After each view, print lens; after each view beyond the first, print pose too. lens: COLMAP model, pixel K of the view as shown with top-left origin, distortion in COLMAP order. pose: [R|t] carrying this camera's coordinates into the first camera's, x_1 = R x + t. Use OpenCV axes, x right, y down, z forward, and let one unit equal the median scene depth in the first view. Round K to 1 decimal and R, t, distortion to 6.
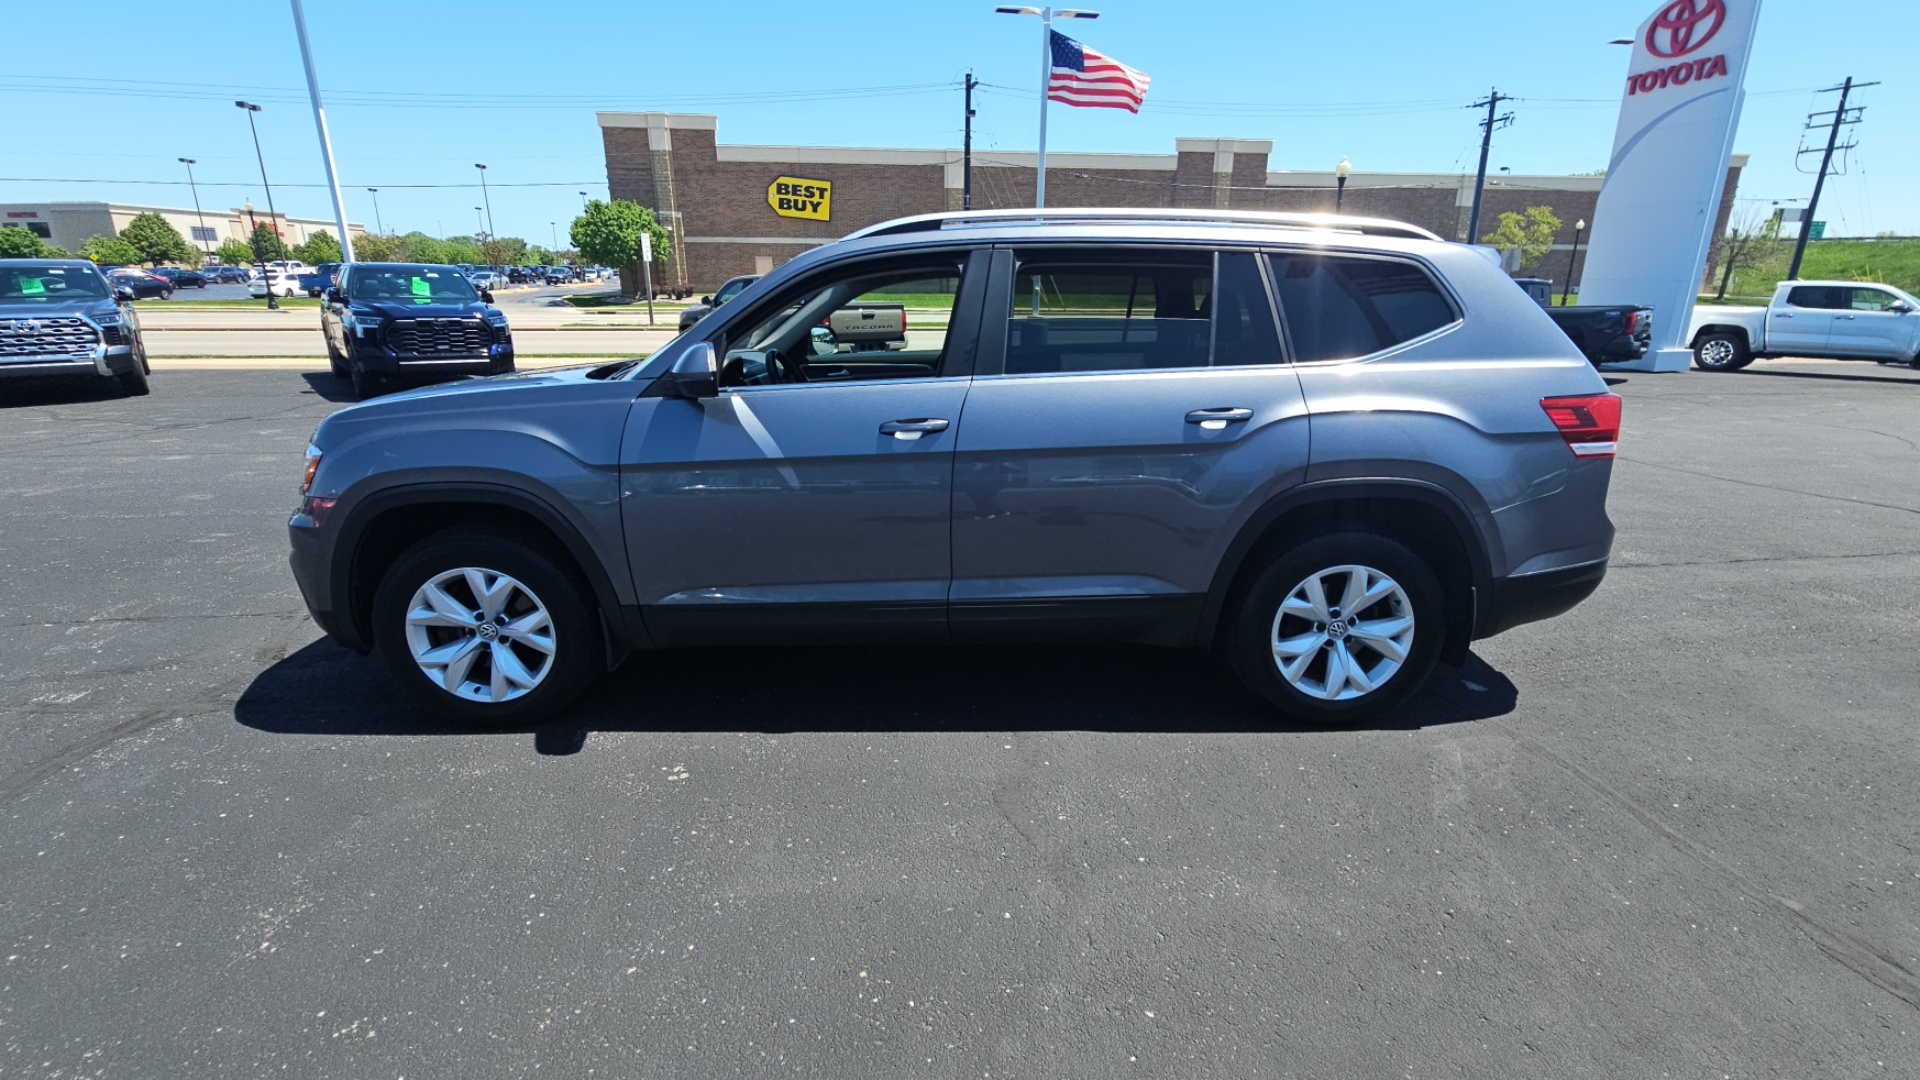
lens RADIAL K [[858.7, 0, 980.2], [0, 858.7, 542.5], [0, 0, 1]] dist [0.008358, -0.007694]
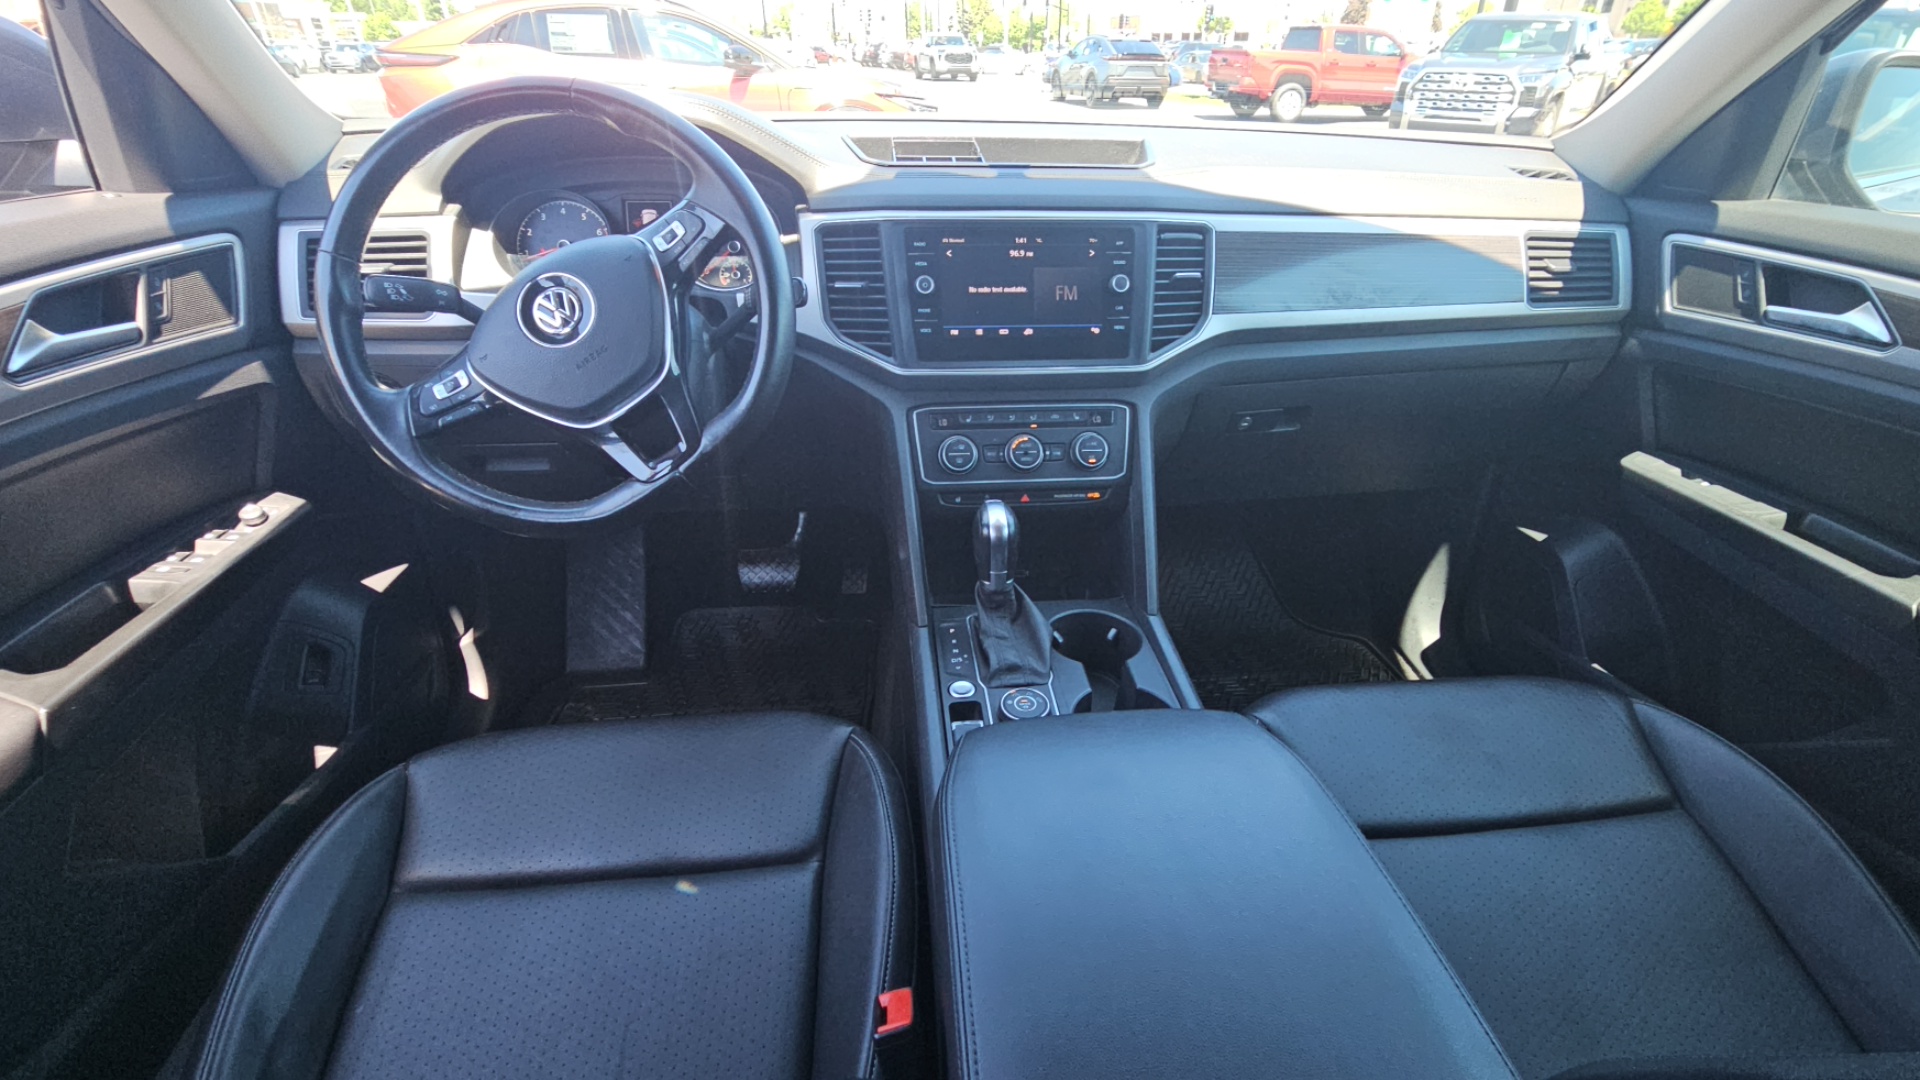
lens RADIAL K [[858.7, 0, 977.9], [0, 858.7, 543.6], [0, 0, 1]] dist [0.008358, -0.007694]
pose [[0.104239, 0.493486, -0.863485, 0.001508], [-0.293159, 0.844886, 0.447466, -0.045557], [0.950364, 0.206495, 0.232740, 0.194324]]
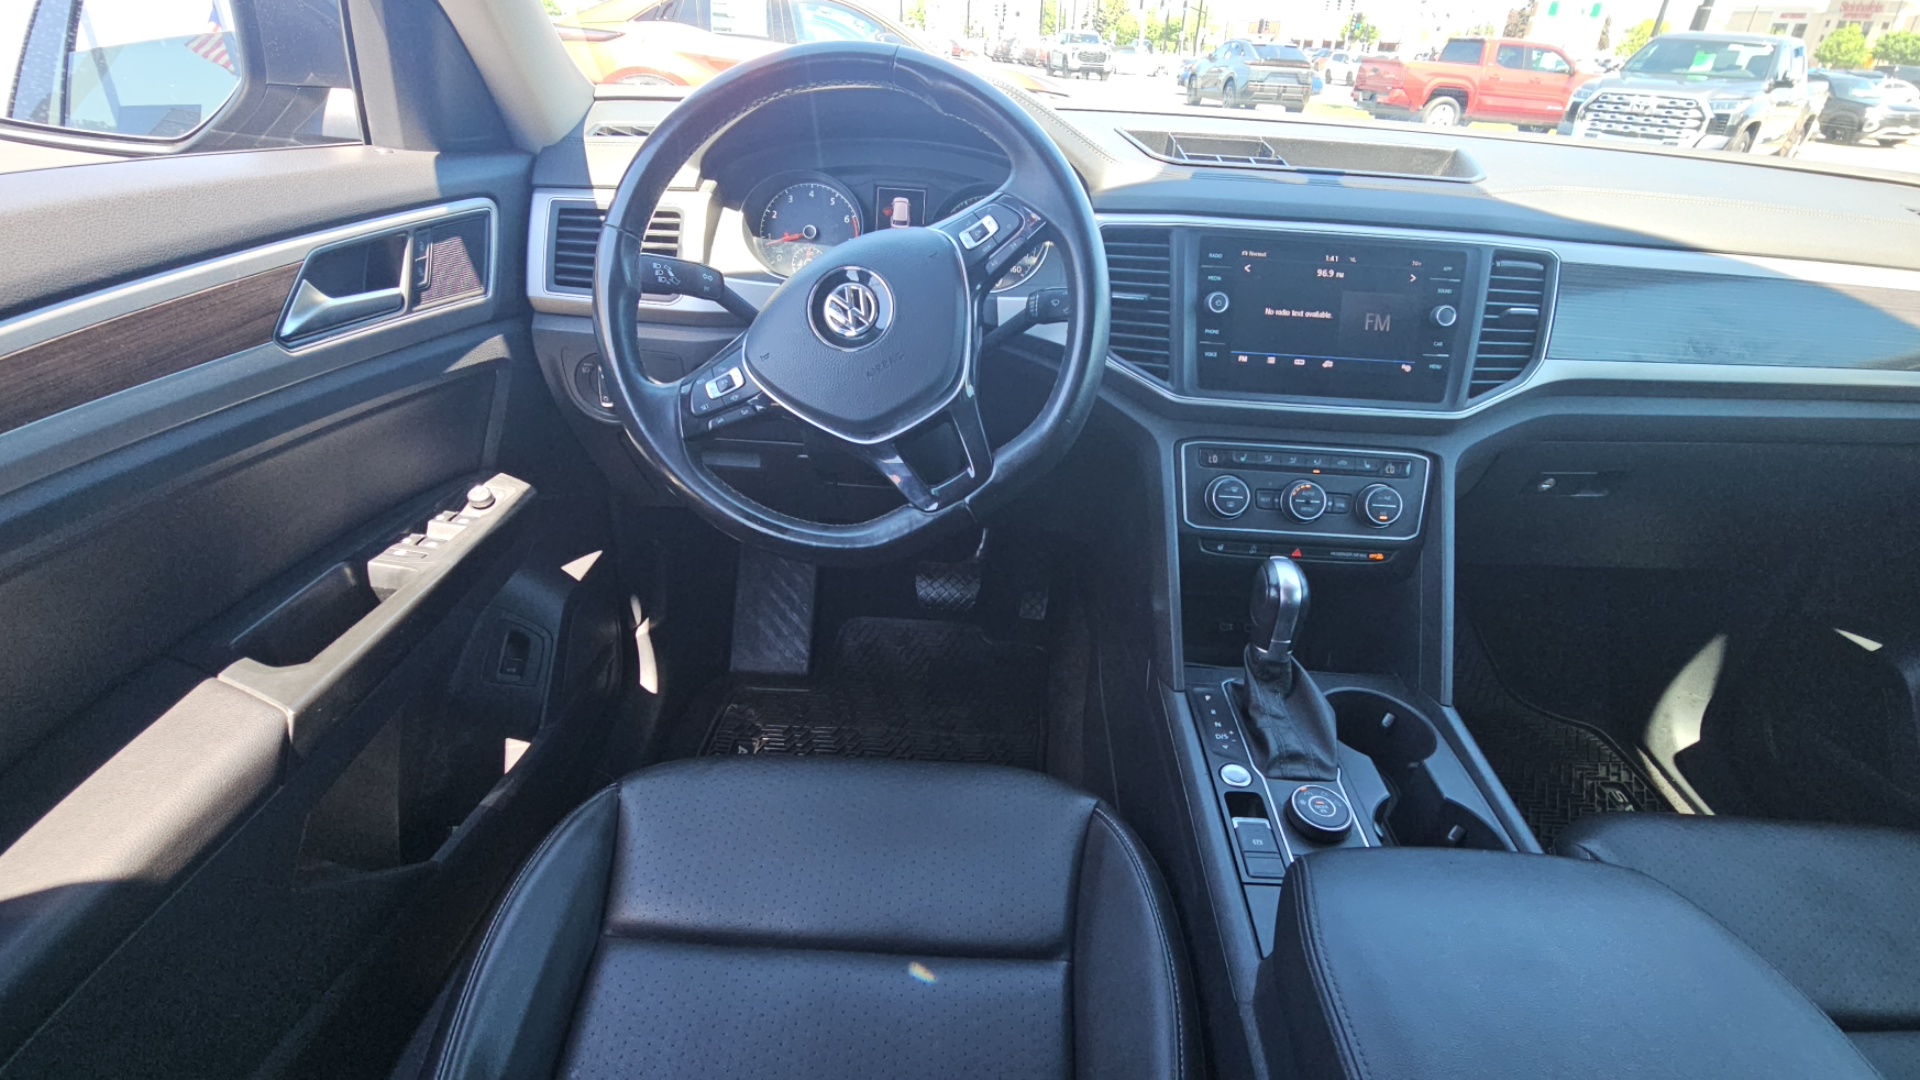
lens RADIAL K [[858.7, 0, 976.8], [0, 858.7, 542.1], [0, 0, 1]] dist [0.008358, -0.007694]
pose [[-0.027525, 0.498745, -0.866312, -0.005071], [-0.328926, 0.813860, 0.478999, -0.042012], [0.943955, 0.298137, 0.141648, 0.185826]]
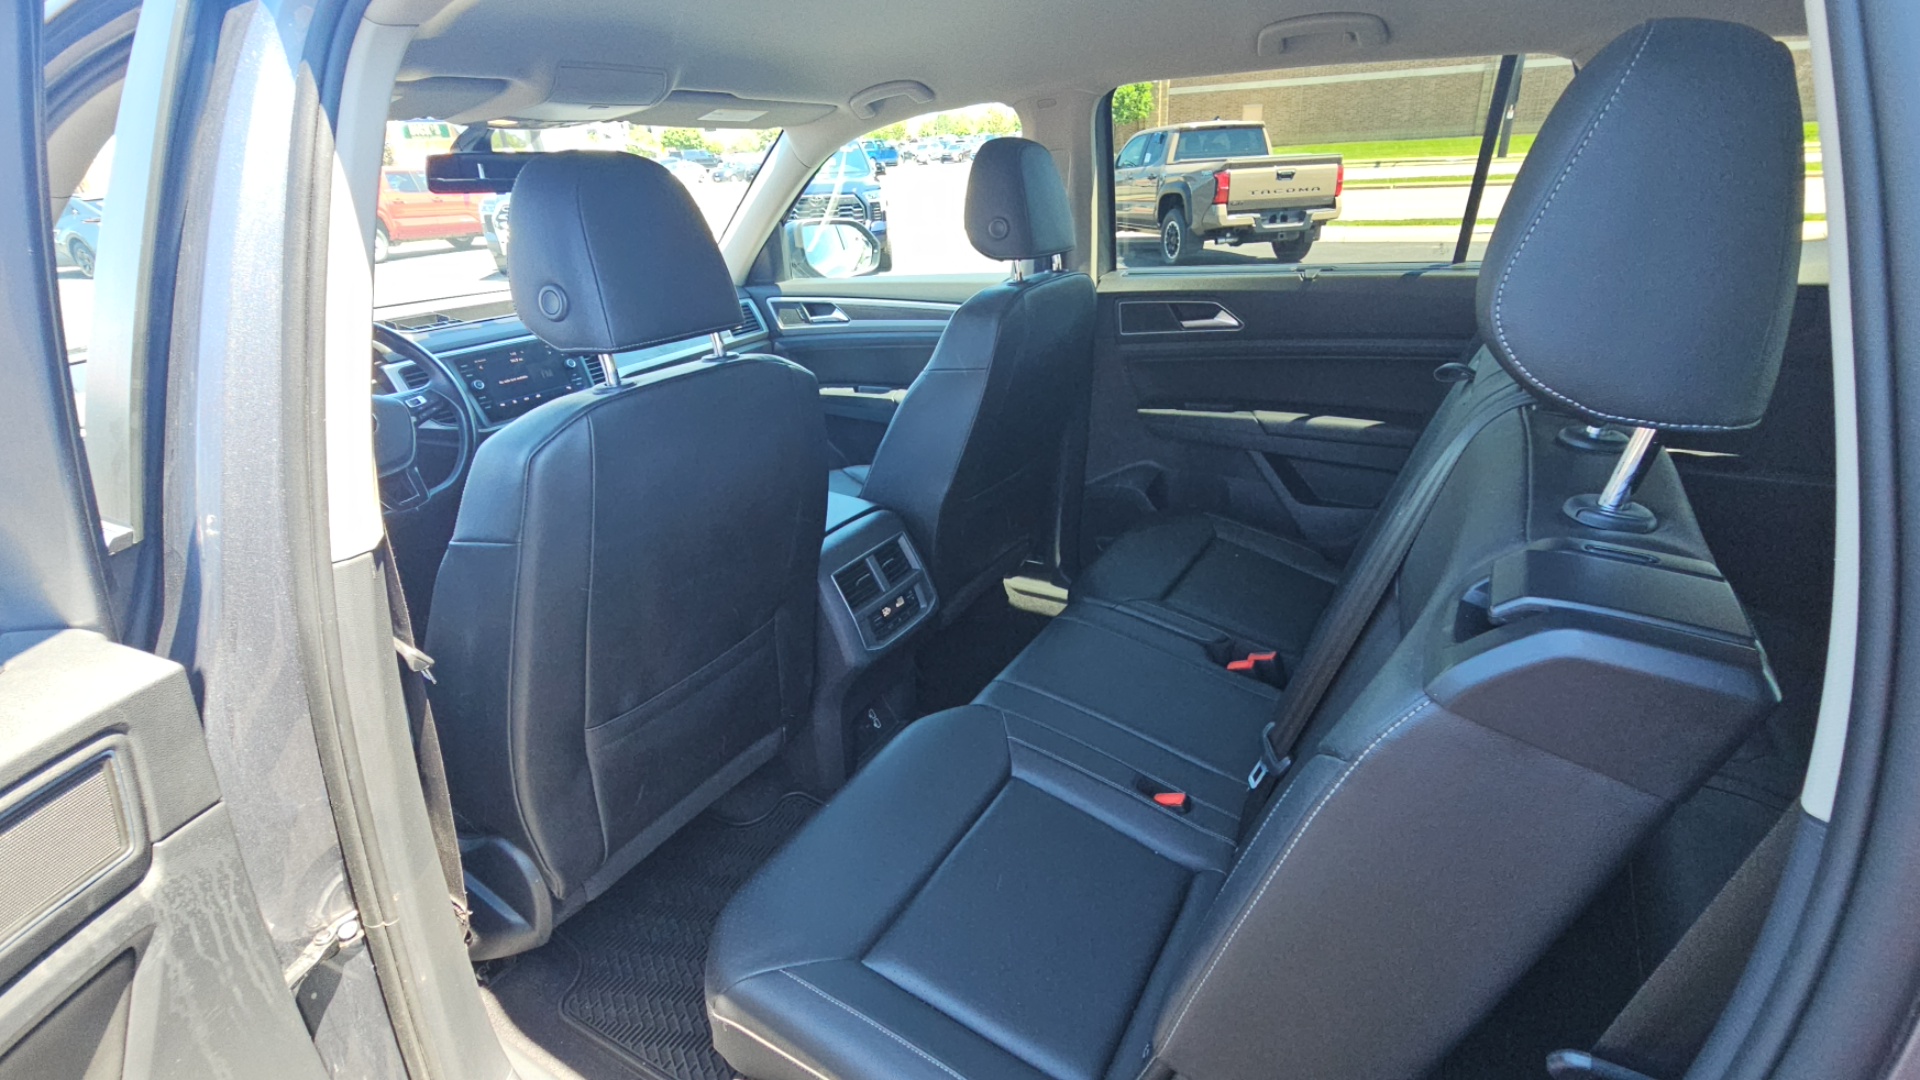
lens RADIAL K [[858.7, 0, 980.4], [0, 858.7, 544.1], [0, 0, 1]] dist [0.008358, -0.007694]
pose [[0.857719, 0.171212, -0.484773, 0.047288], [-0.097974, 0.980073, 0.172794, -0.039666], [0.504697, -0.100714, 0.857401, 0.144645]]
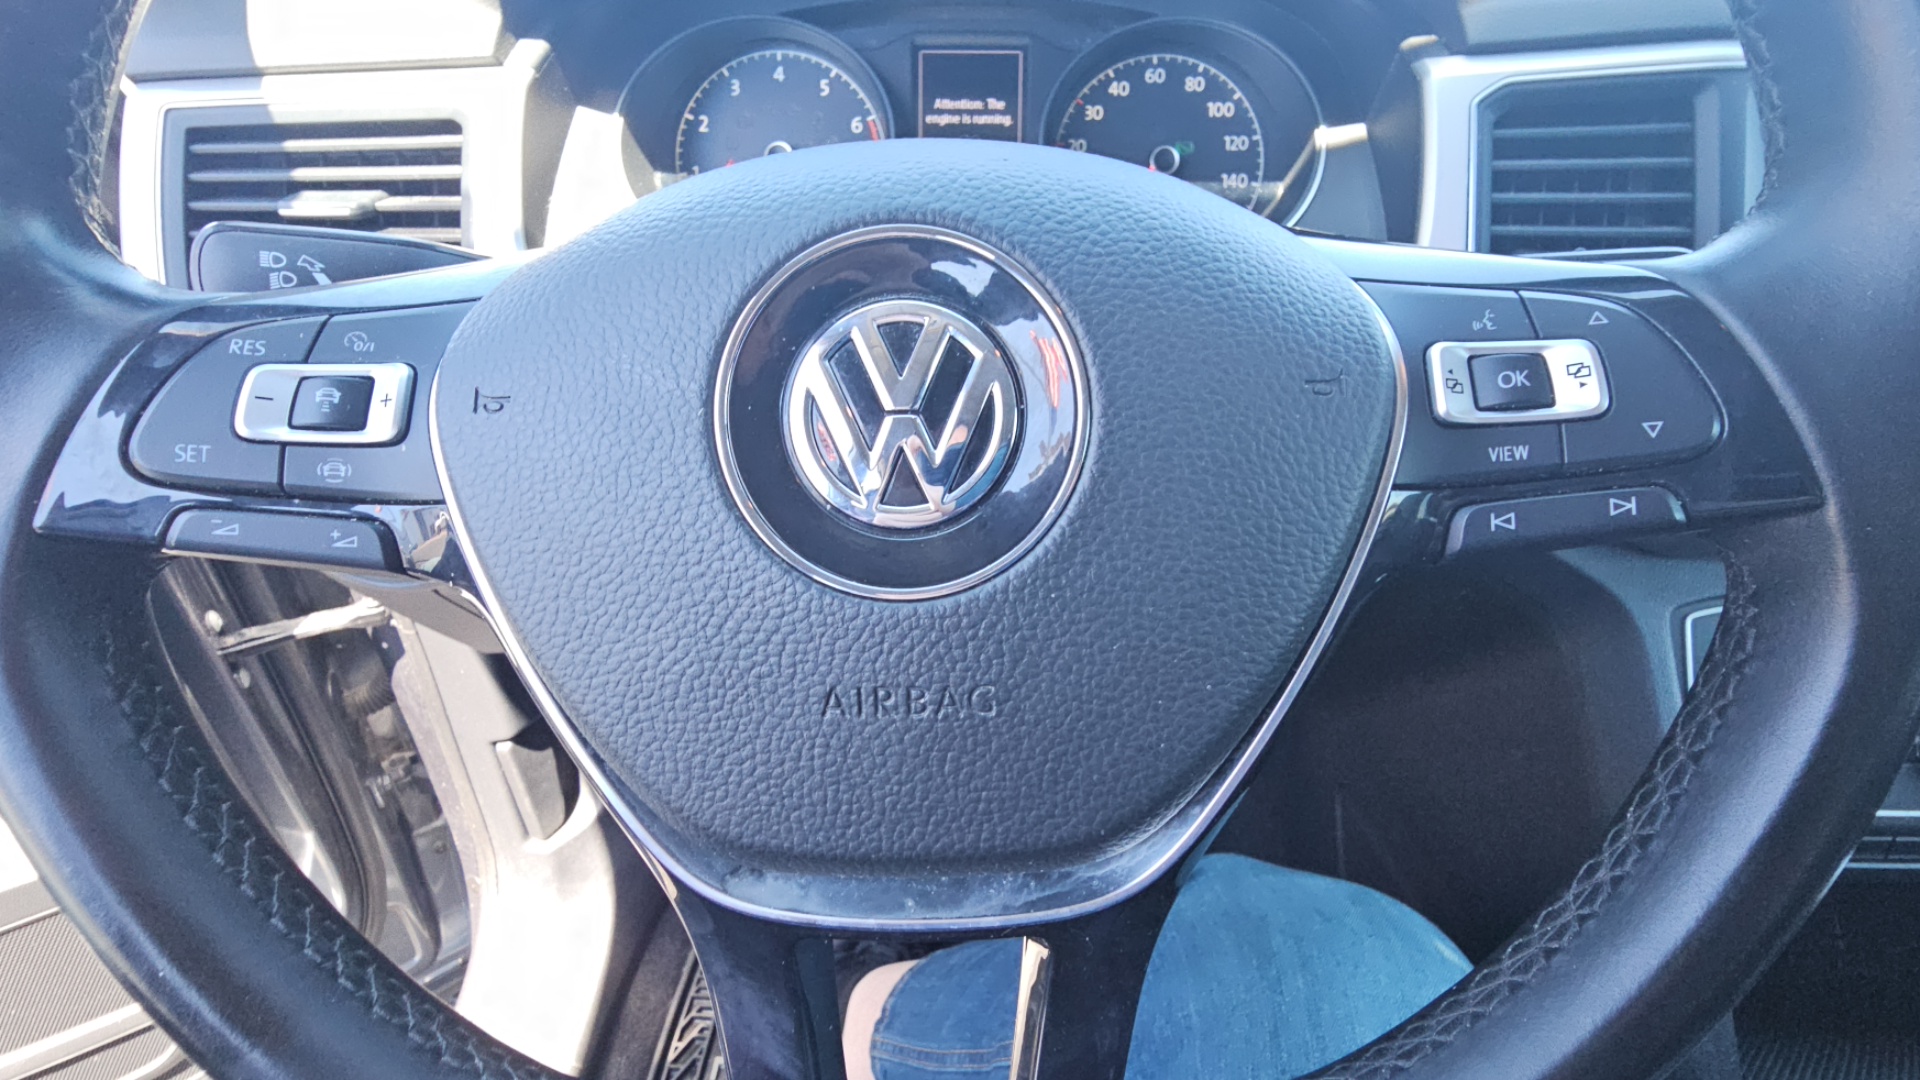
lens RADIAL K [[858.7, 0, 977.2], [0, 858.7, 548.7], [0, 0, 1]] dist [0.008358, -0.007694]
pose [[-0.031116, 0.545839, -0.837312, -0.031895], [-0.275850, 0.800493, 0.532088, -0.034943], [0.960697, 0.247529, 0.125662, 0.183215]]
